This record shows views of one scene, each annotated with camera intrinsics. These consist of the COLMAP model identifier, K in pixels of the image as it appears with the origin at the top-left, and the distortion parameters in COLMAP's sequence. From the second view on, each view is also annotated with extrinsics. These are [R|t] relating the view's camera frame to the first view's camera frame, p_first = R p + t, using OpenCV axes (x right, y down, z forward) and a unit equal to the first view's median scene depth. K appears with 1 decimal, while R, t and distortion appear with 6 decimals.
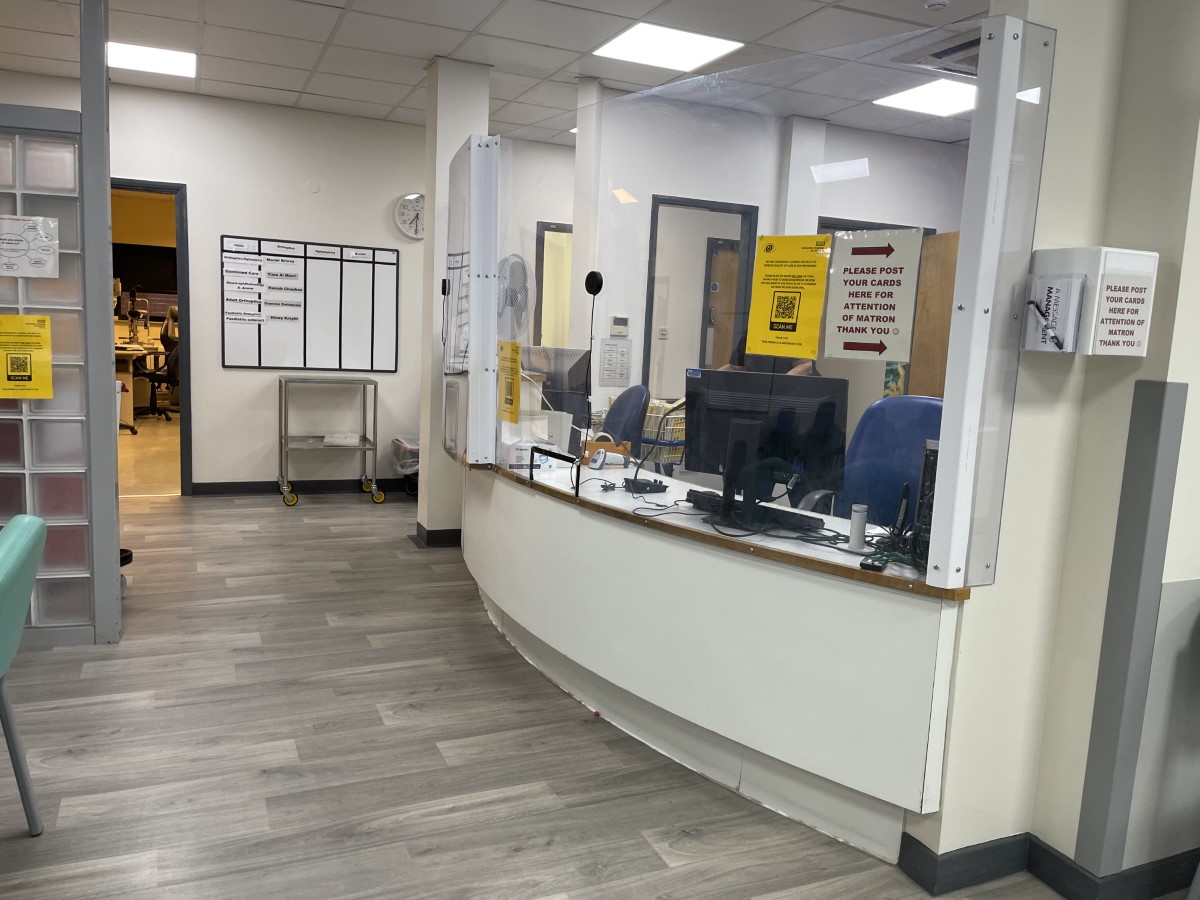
lens RADIAL K [[911.2, 0, 595.7], [0, 911.2, 454.4], [0, 0, 1]] dist [0.056788, -0.065392]
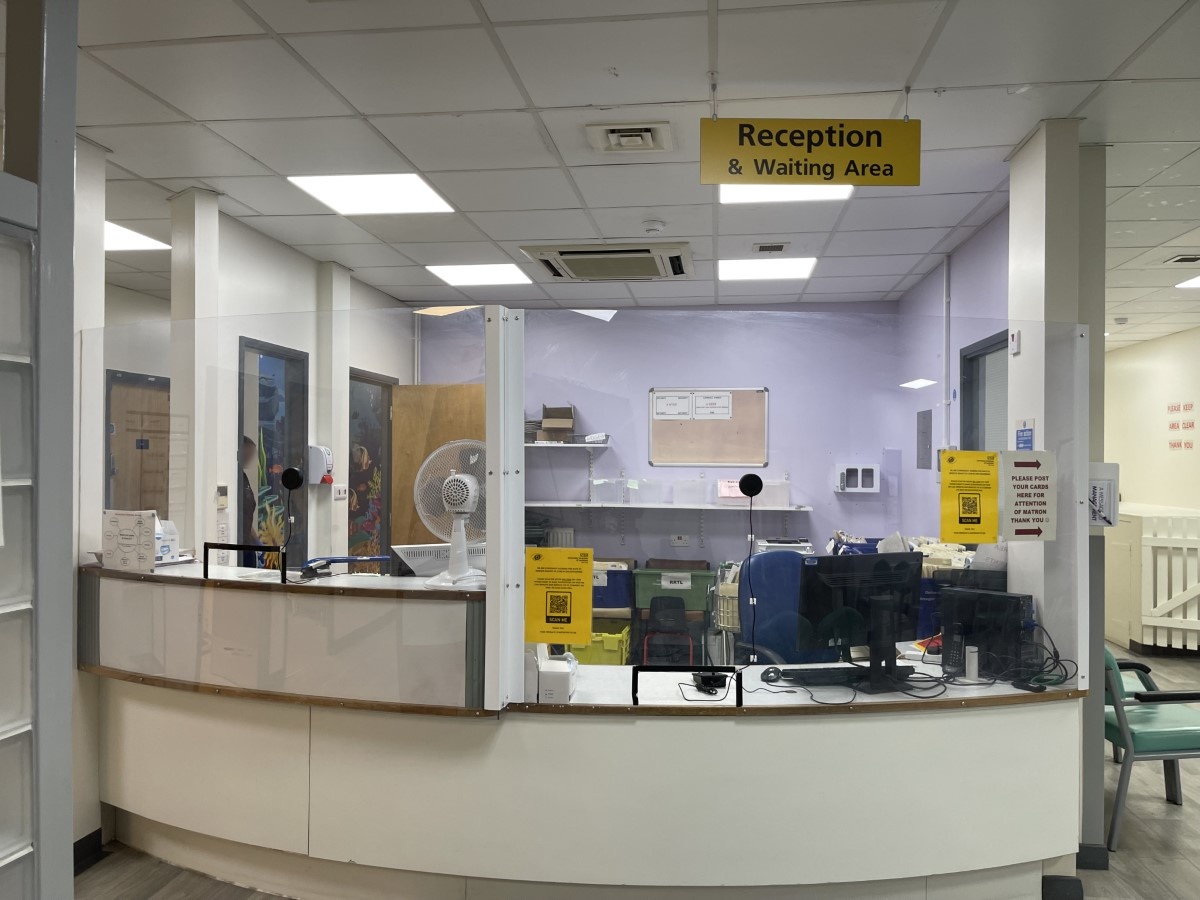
lens RADIAL K [[911.2, 0, 596.3], [0, 911.2, 452.7], [0, 0, 1]] dist [0.056788, -0.065392]
pose [[0.522243, -0.040178, 0.851849, -1.230993], [0.135652, 0.990085, -0.036467, -0.273139], [-0.841938, 0.134600, 0.522516, 0.800061]]
